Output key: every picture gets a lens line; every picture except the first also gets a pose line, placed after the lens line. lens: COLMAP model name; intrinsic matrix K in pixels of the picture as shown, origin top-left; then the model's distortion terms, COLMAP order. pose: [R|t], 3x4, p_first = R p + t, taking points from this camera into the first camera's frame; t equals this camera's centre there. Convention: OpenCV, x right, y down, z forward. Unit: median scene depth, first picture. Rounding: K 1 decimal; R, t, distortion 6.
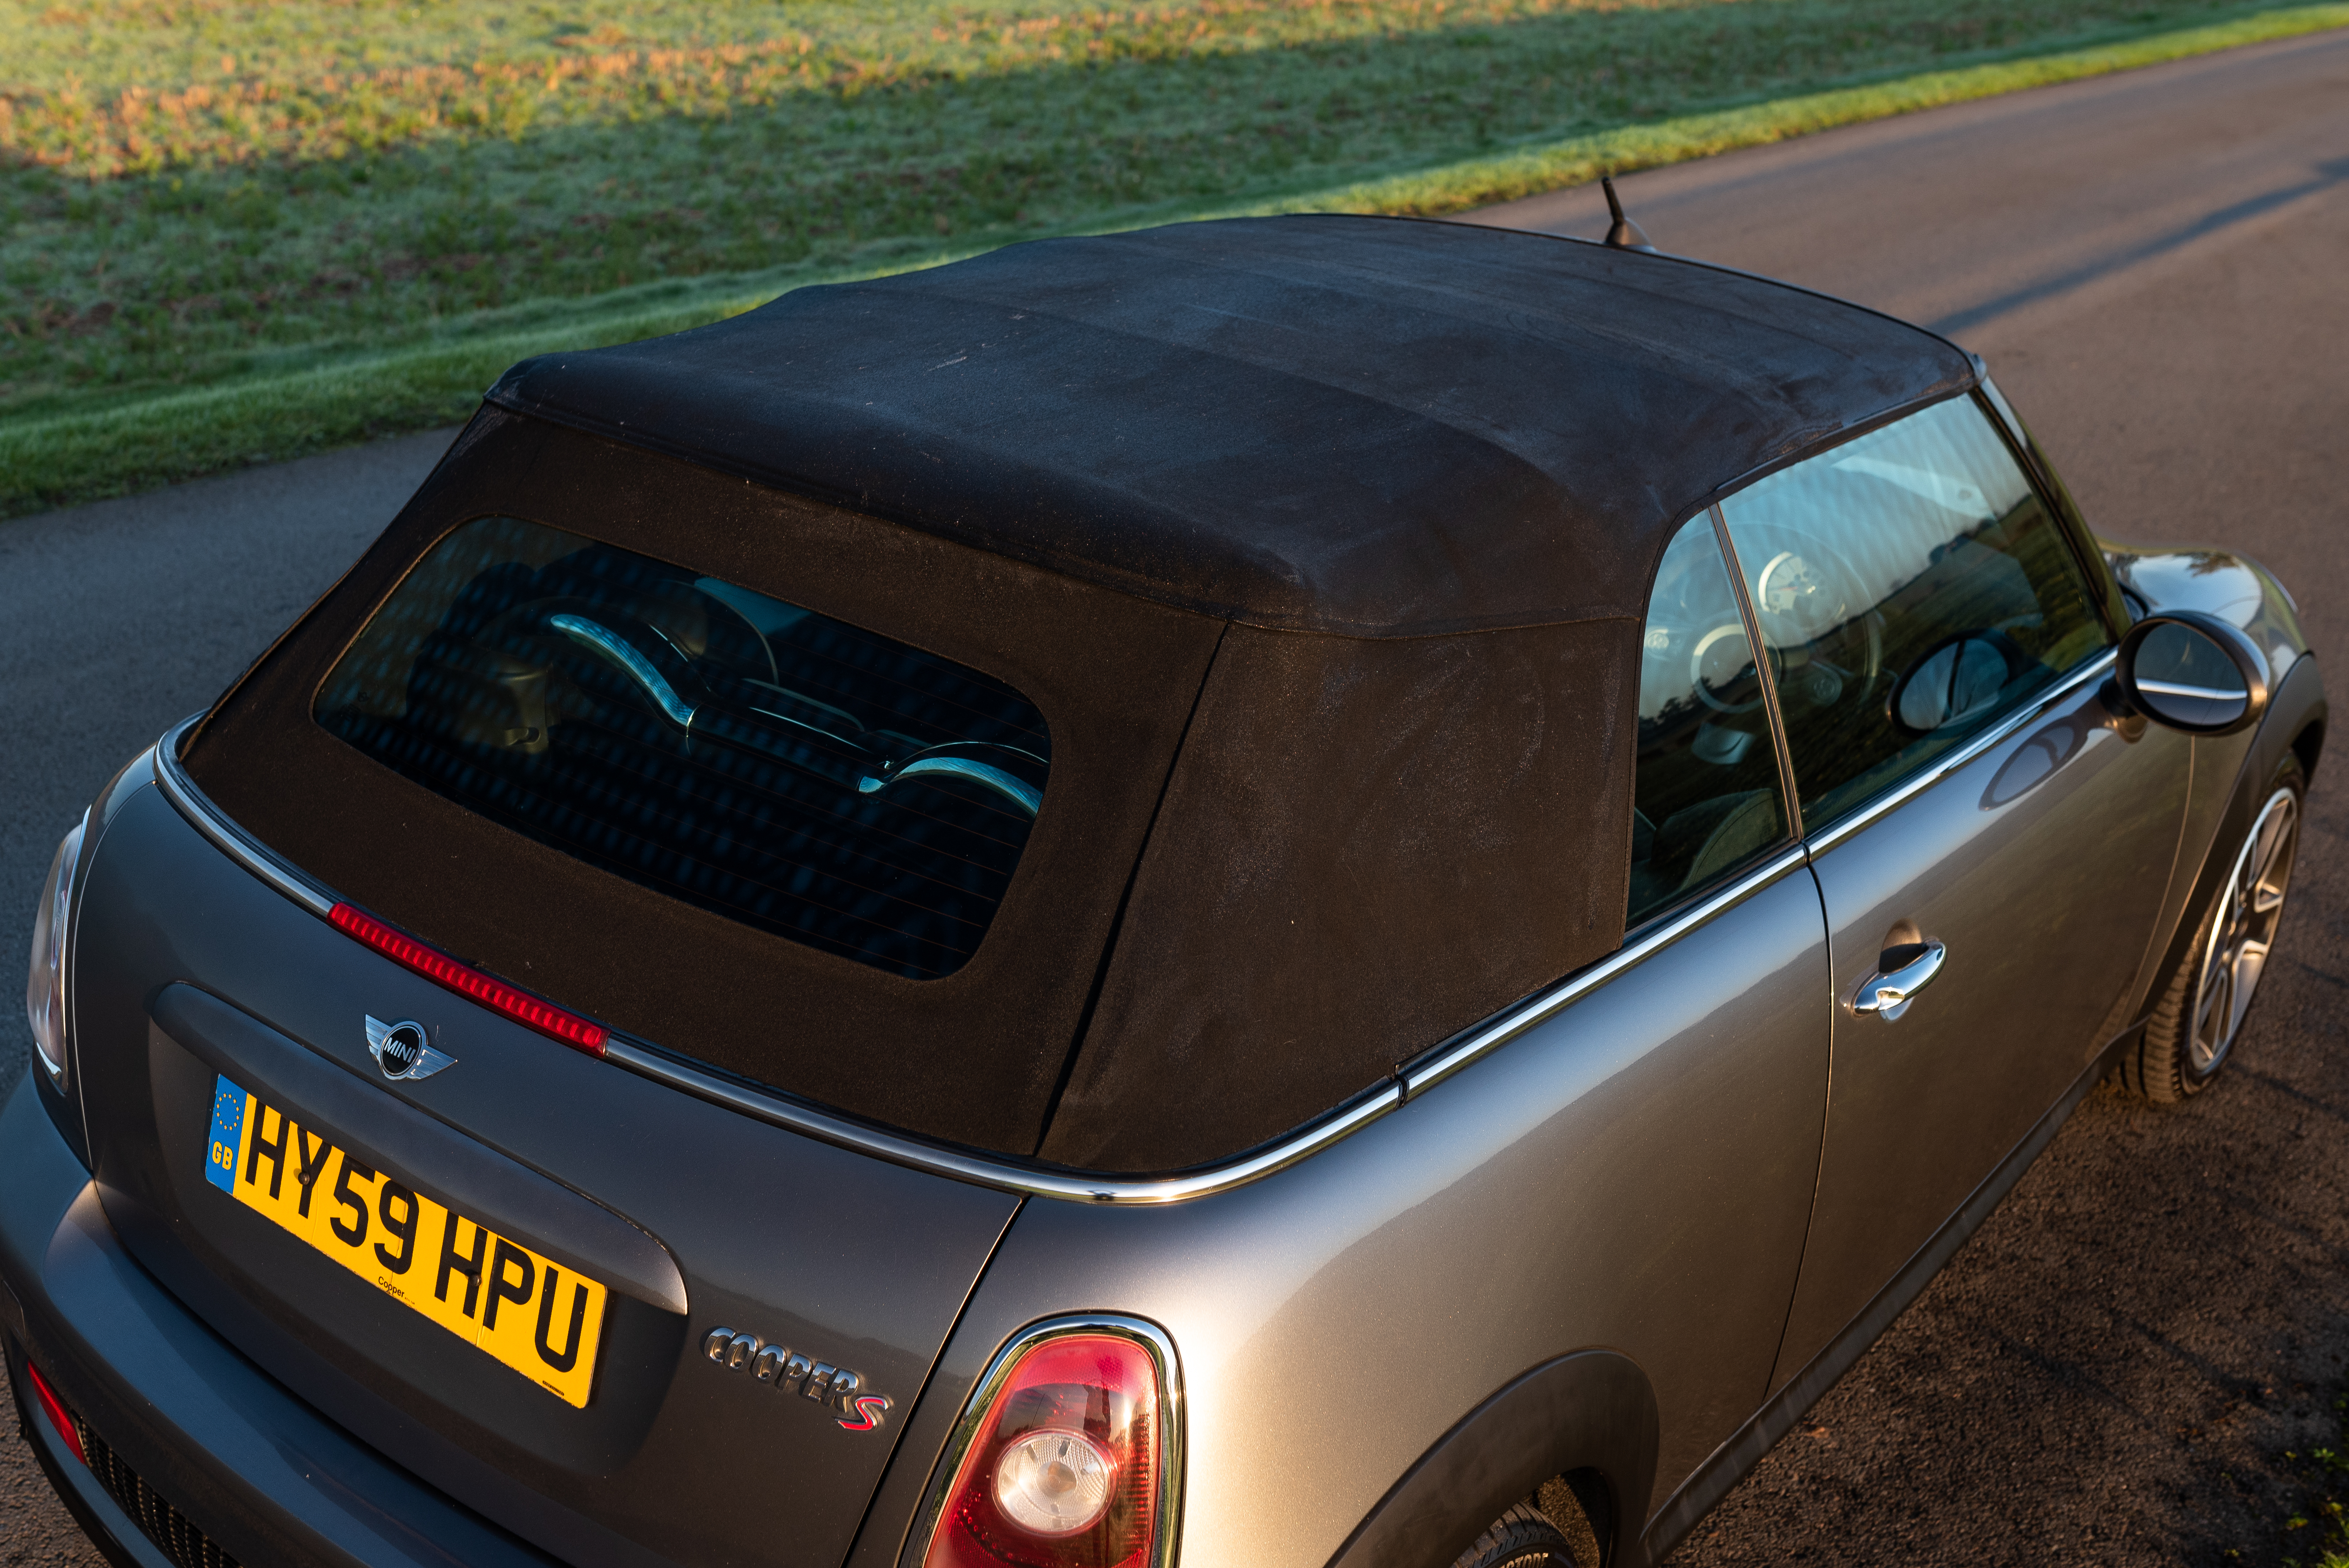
lens RADIAL K [[2506.1, 0, 1207.0], [0, 2506.1, 778.4], [0, 0, 1]] dist [-0.004586, -0.006803]
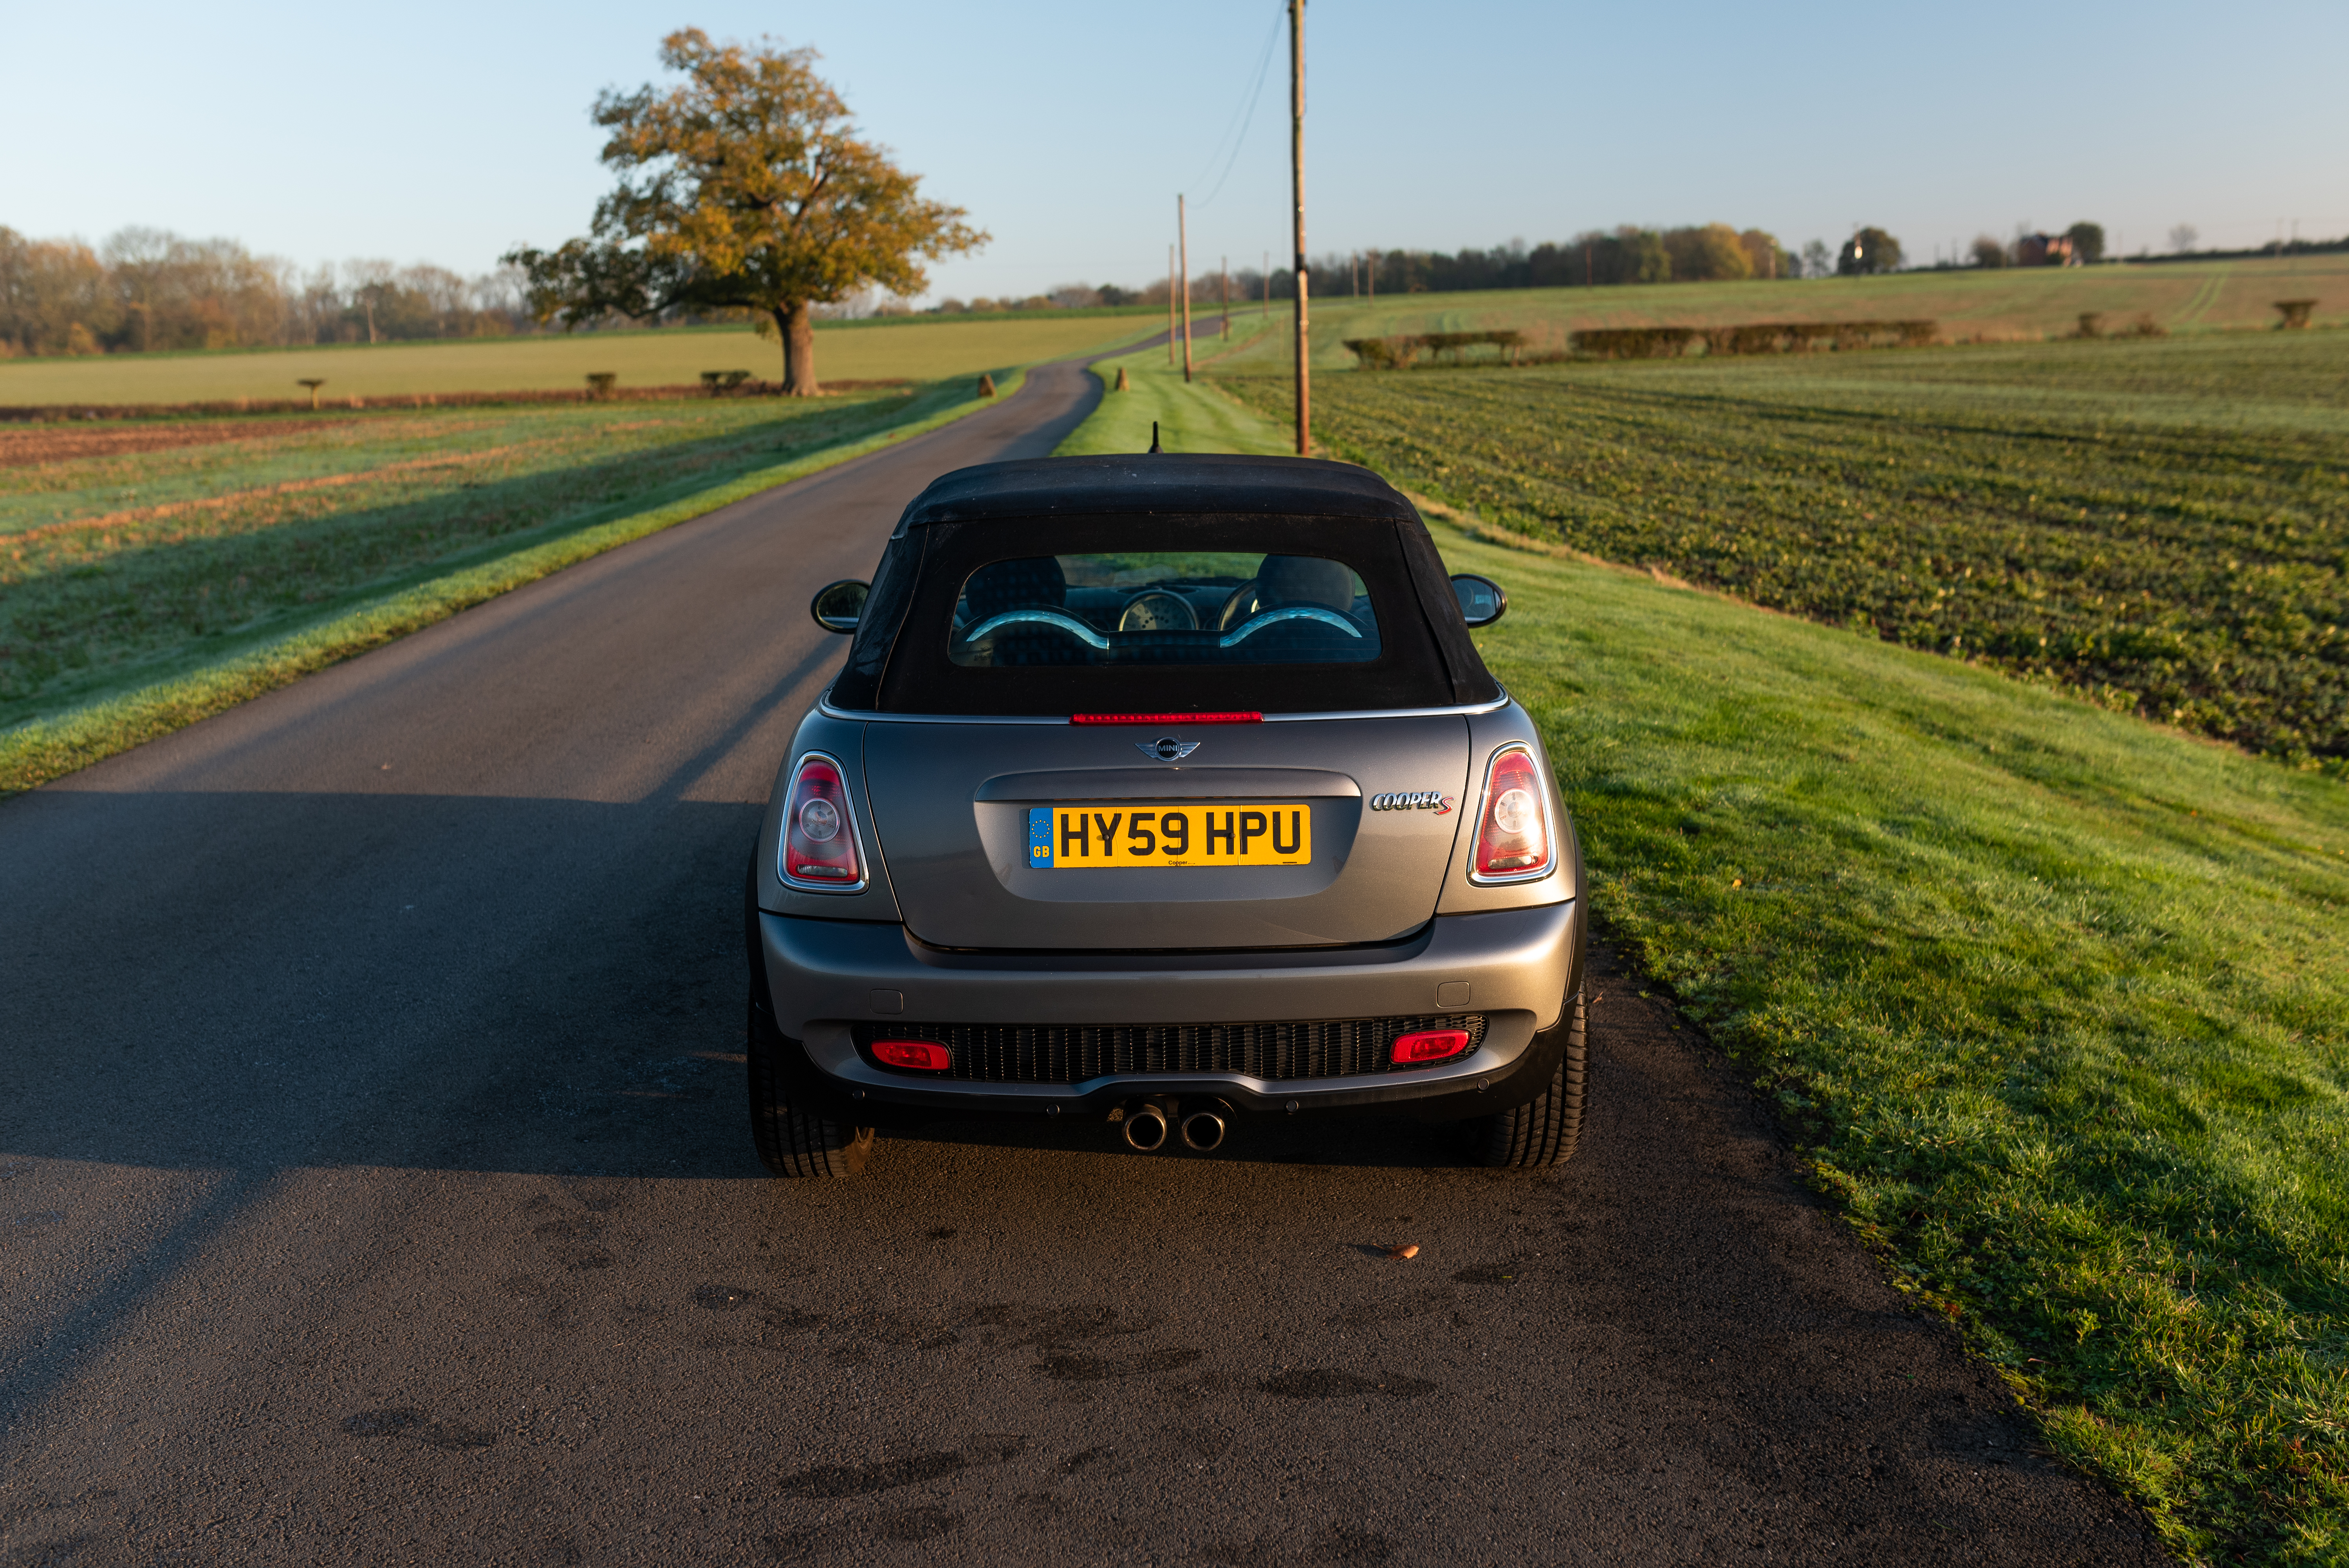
lens RADIAL K [[2169.5, 0, 1225.4], [0, 2169.5, 791.4], [0, 0, 1]] dist [0.000847, 0.002047]
pose [[0.781653, -0.187137, 0.594978, -0.785285], [0.289220, 0.953920, -0.079930, 0.171778], [-0.552603, 0.234557, 0.799758, -0.304293]]
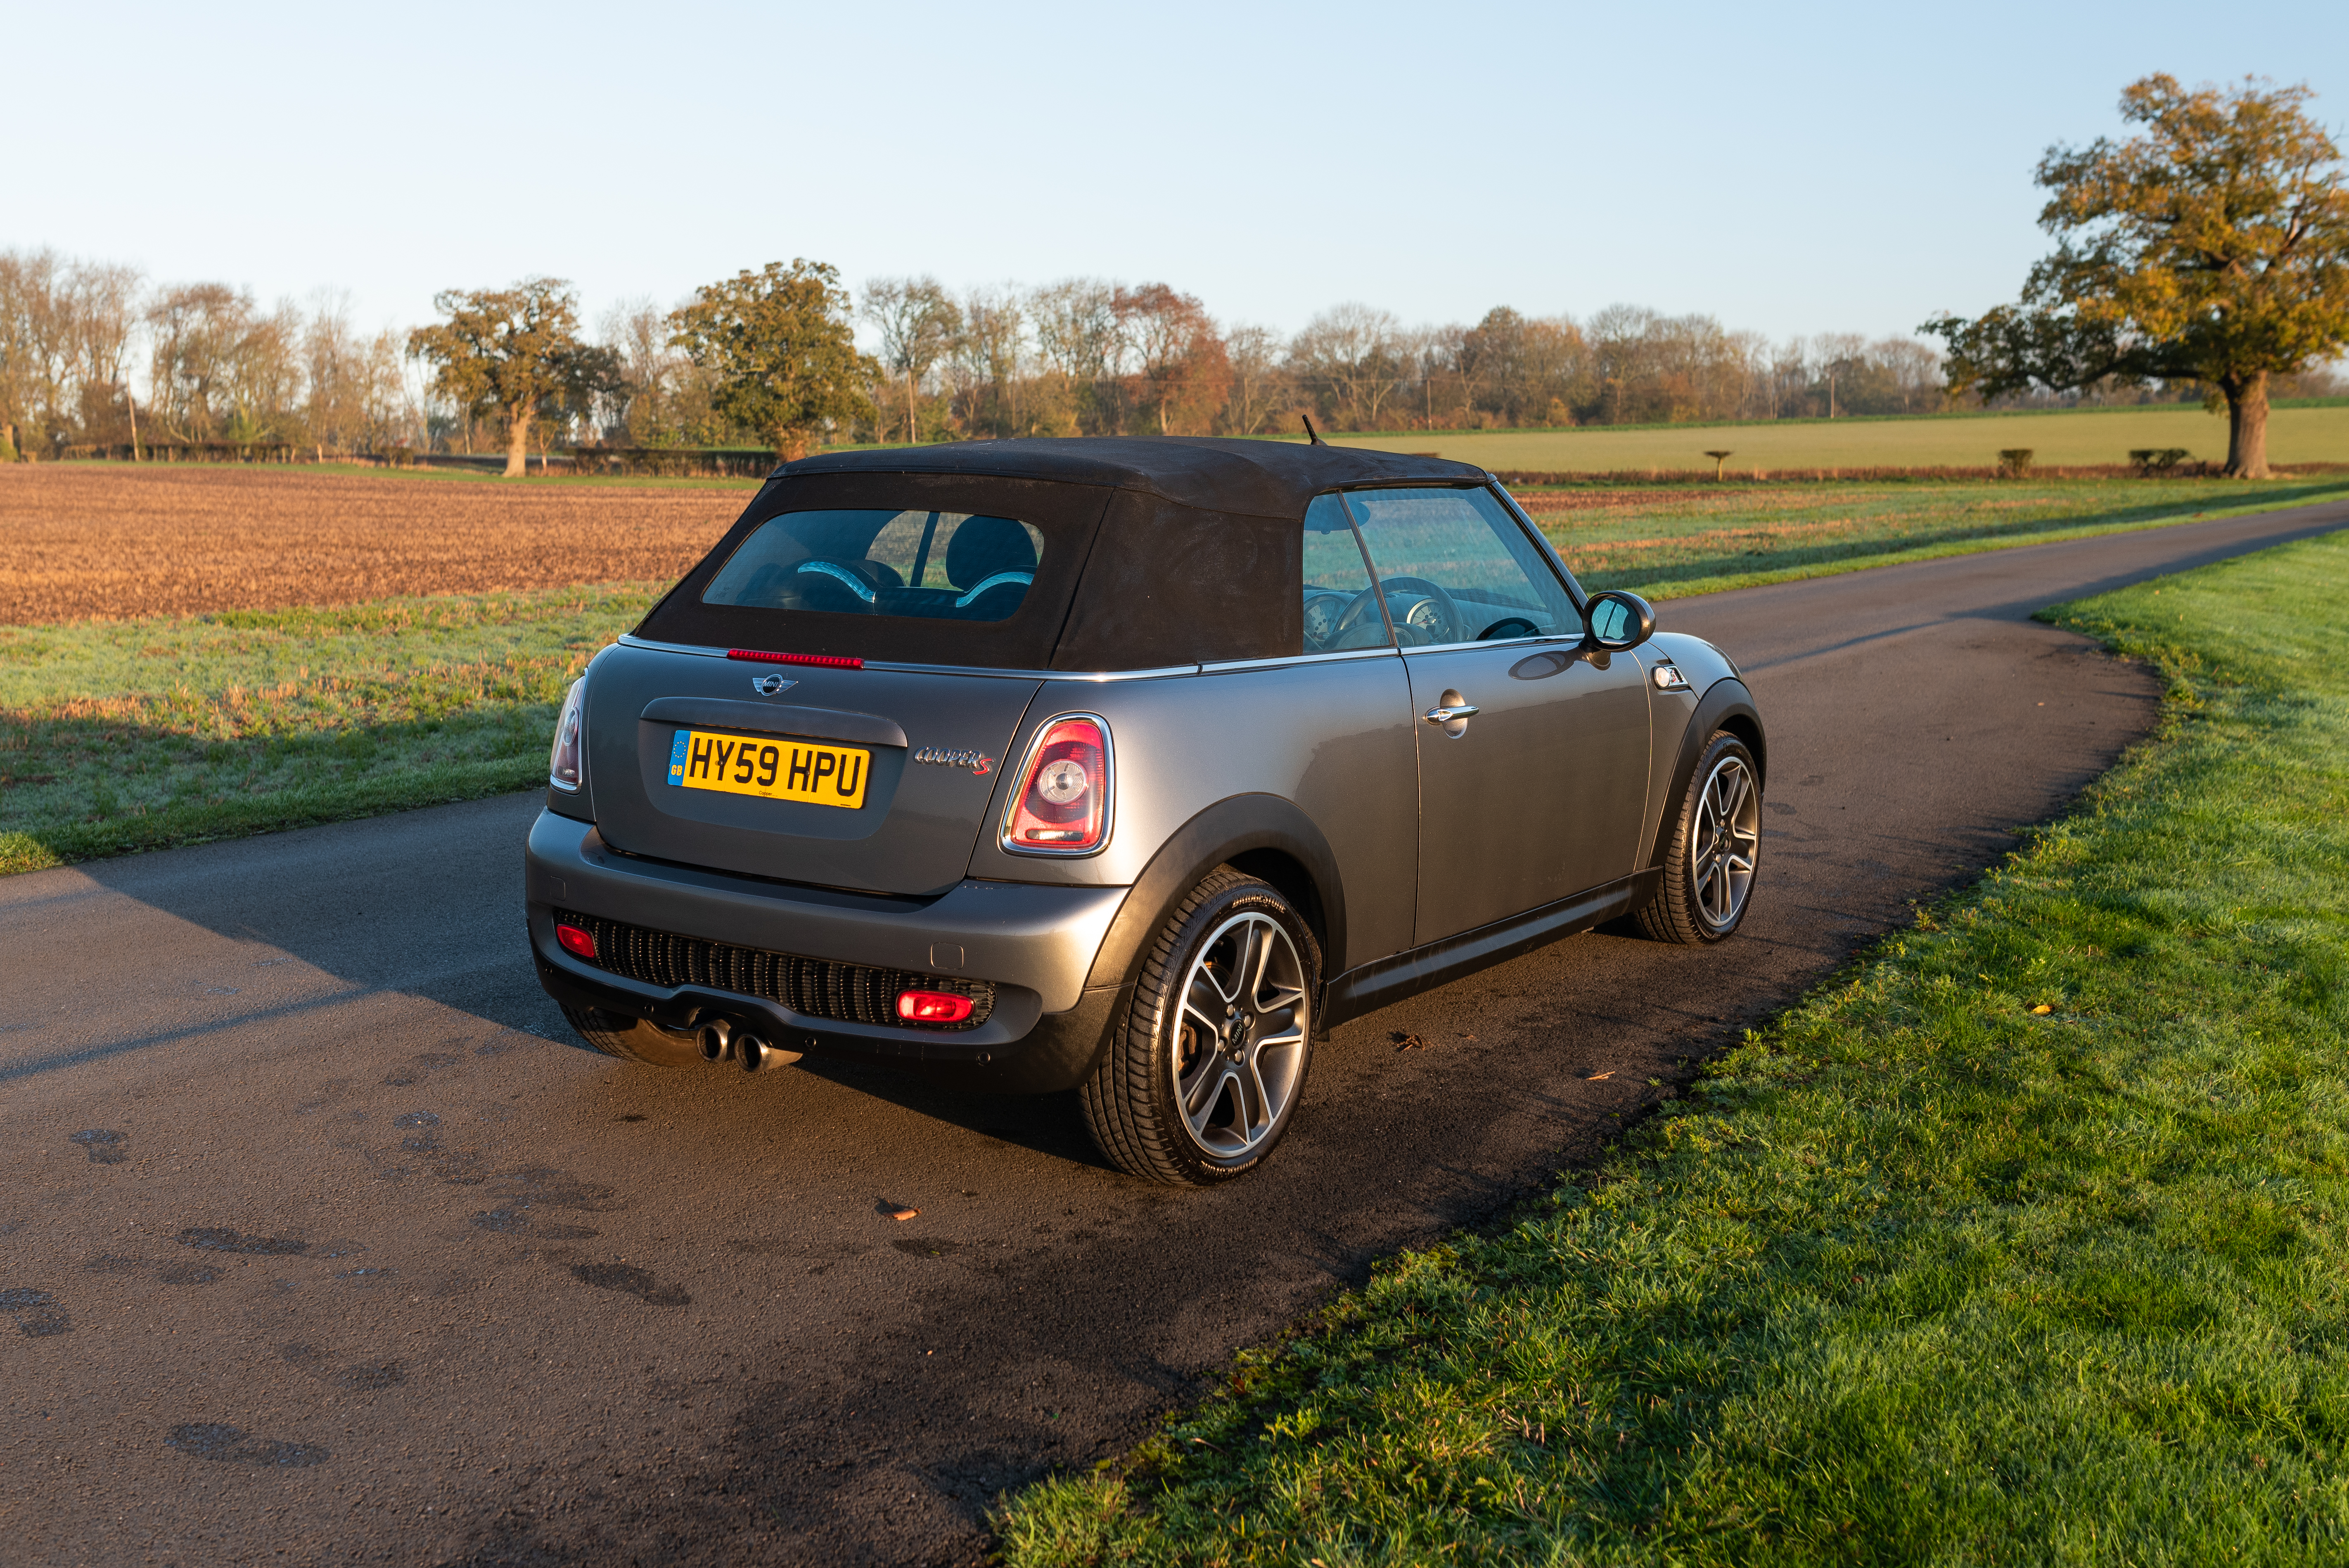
lens RADIAL K [[2327.6, 0, 1179.2], [0, 2327.6, 727.6], [0, 0, 1]] dist [-0.002645, 0.000707]
pose [[0.997689, -0.059367, 0.033041, -0.009243], [0.065977, 0.962675, -0.262495, 0.406772], [-0.016224, 0.264068, 0.964368, -0.596255]]
